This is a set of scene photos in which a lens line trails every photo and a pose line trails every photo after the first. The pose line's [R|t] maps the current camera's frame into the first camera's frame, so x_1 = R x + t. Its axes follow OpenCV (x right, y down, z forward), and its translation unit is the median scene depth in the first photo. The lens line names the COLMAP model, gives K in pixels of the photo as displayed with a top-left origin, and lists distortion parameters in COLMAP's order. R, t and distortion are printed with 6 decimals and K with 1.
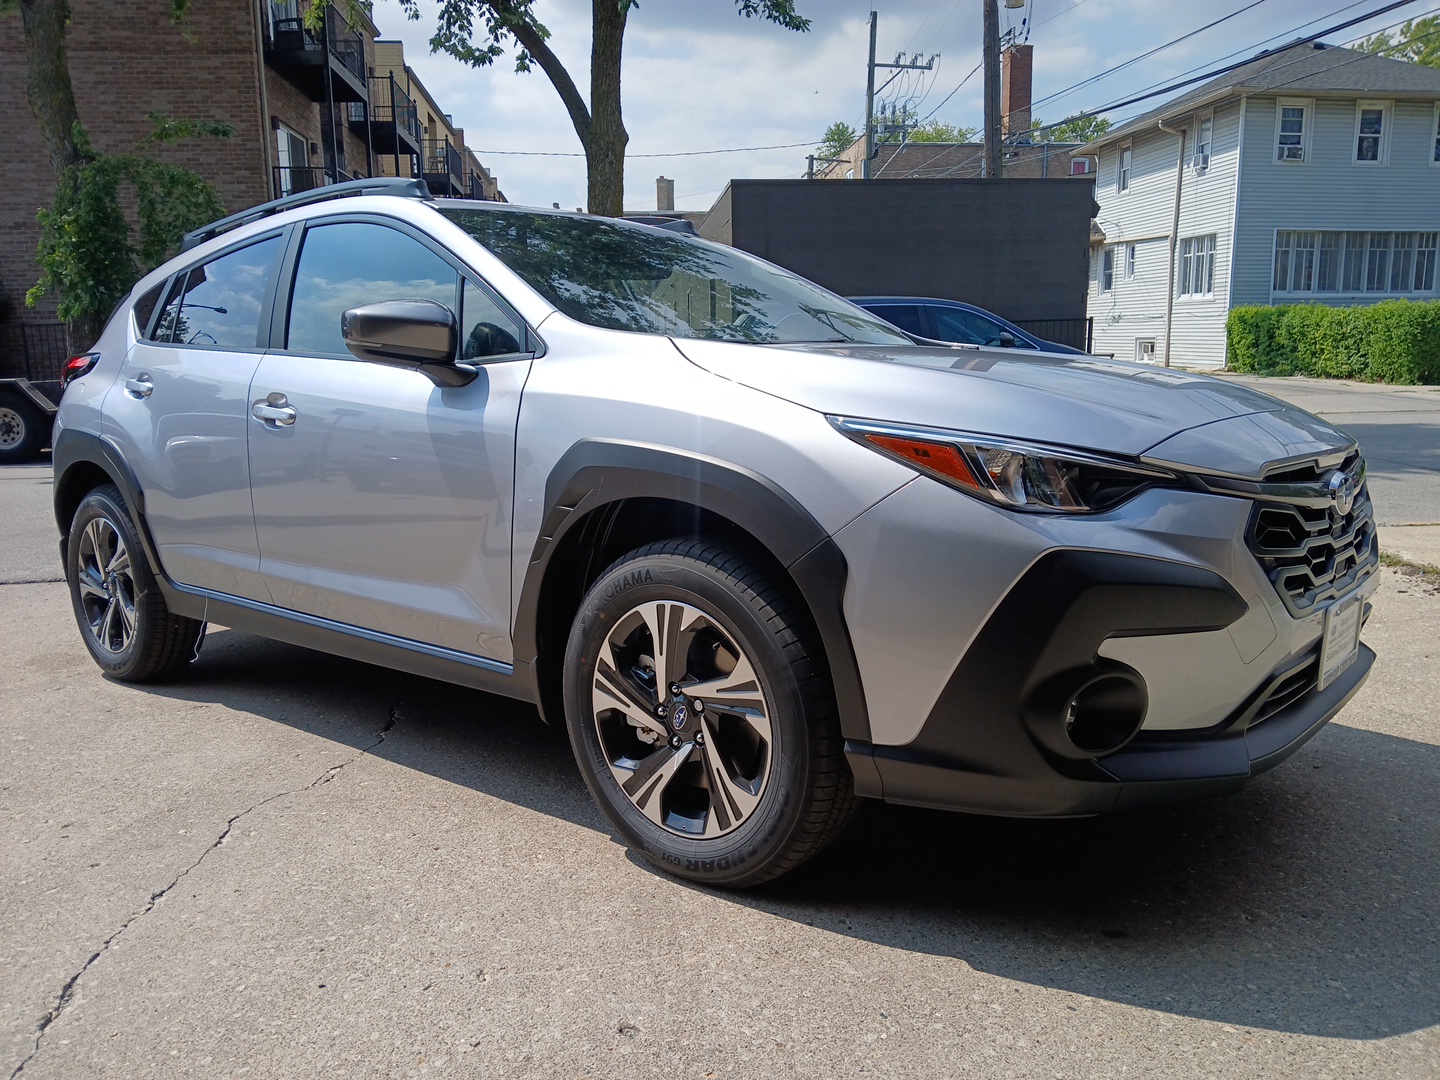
lens RADIAL K [[1118.2, 0, 728.2], [0, 1118.2, 540.1], [0, 0, 1]] dist [0.030938, -0.081202]
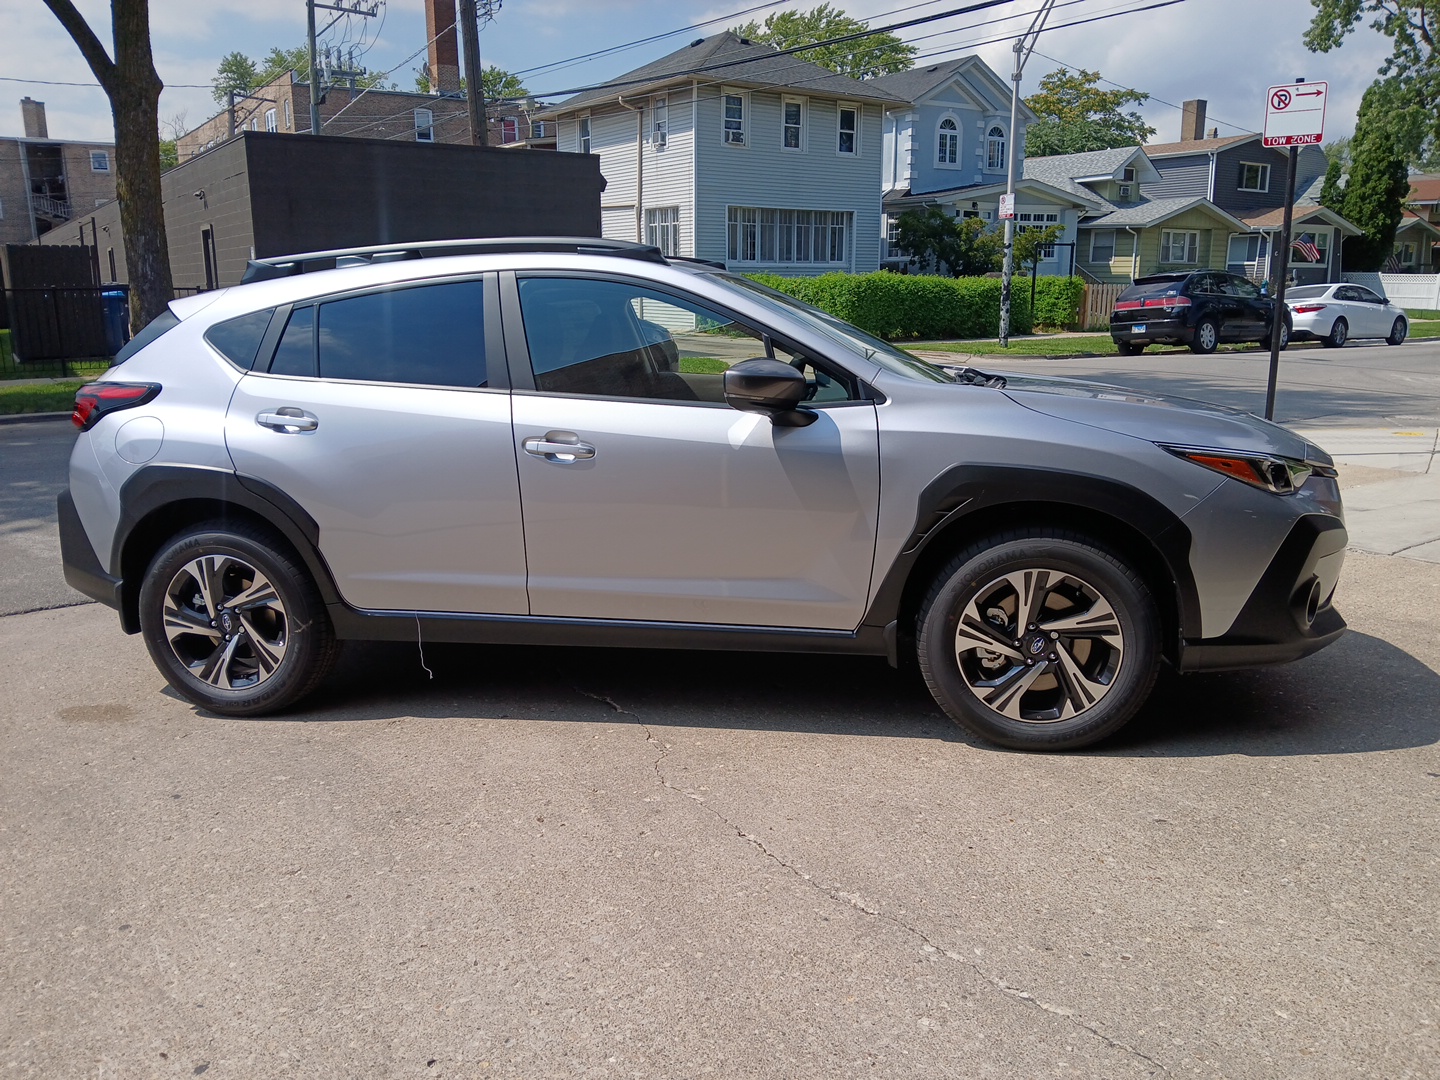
lens RADIAL K [[1128.2, 0, 729.0], [0, 1128.2, 541.4], [0, 0, 1]] dist [-0.011455, -0.011358]
pose [[0.878727, -0.091427, 0.468487, -0.145508], [0.072127, 0.995648, 0.059018, -0.013252], [-0.471844, -0.018070, 0.881497, -0.018553]]
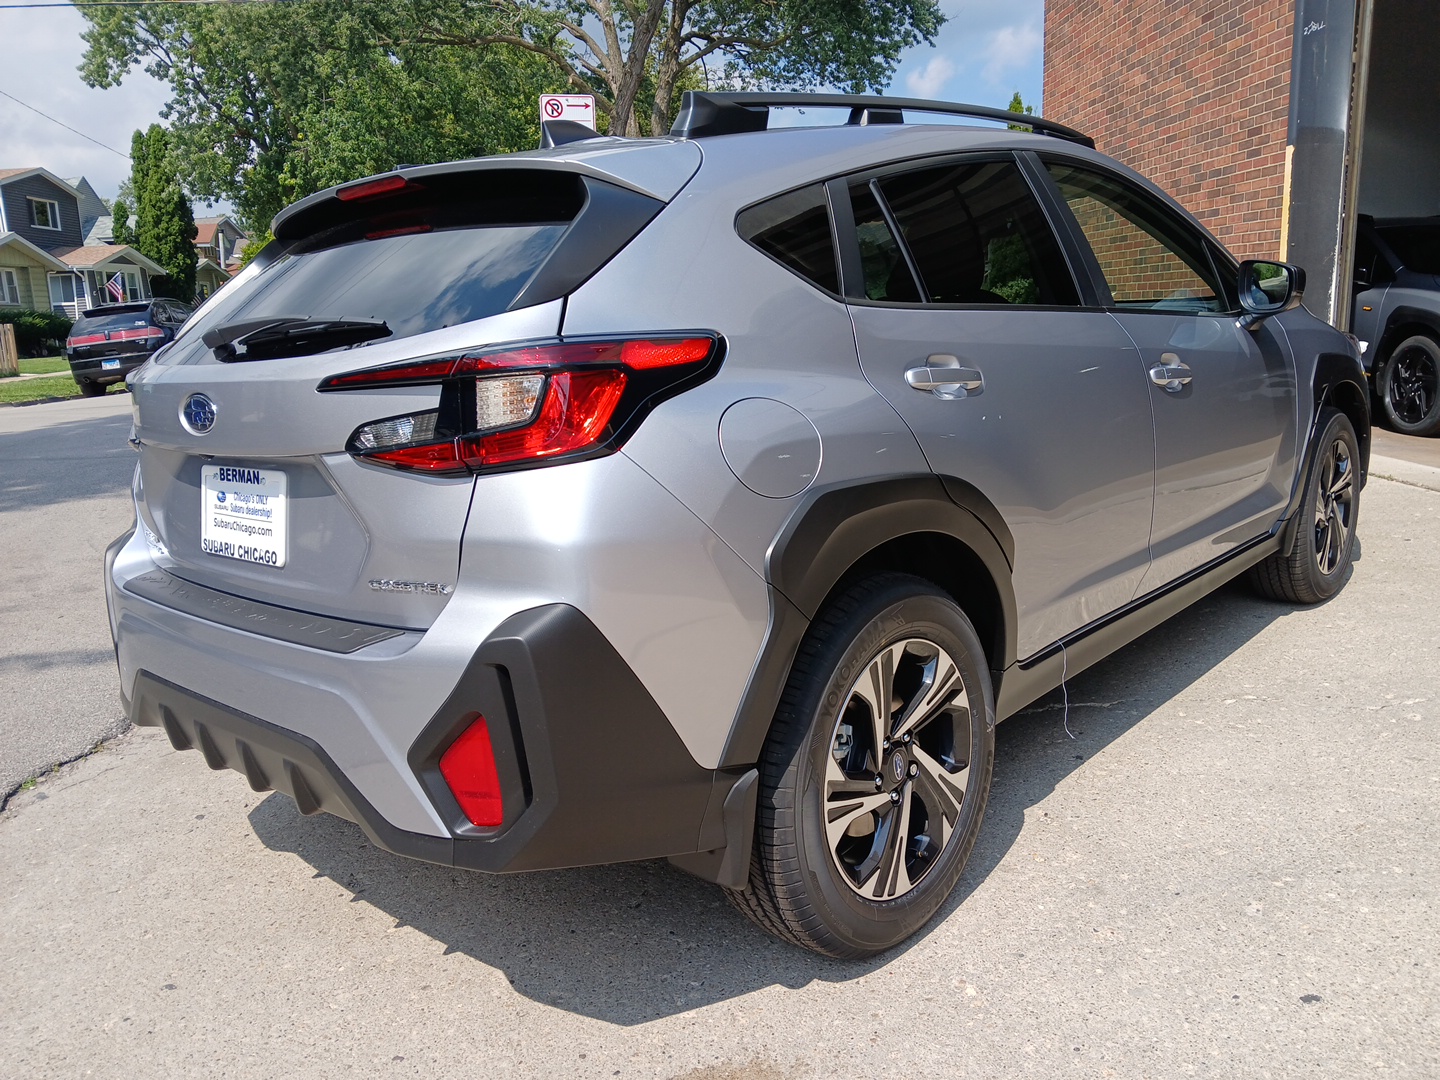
lens RADIAL K [[1128.2, 0, 729.0], [0, 1128.2, 541.4], [0, 0, 1]] dist [-0.011455, -0.011358]
pose [[0.060408, -0.187771, 0.980353, -0.246902], [0.208681, 0.962819, 0.171554, -0.039329], [-0.976116, 0.194218, 0.097347, 0.234312]]
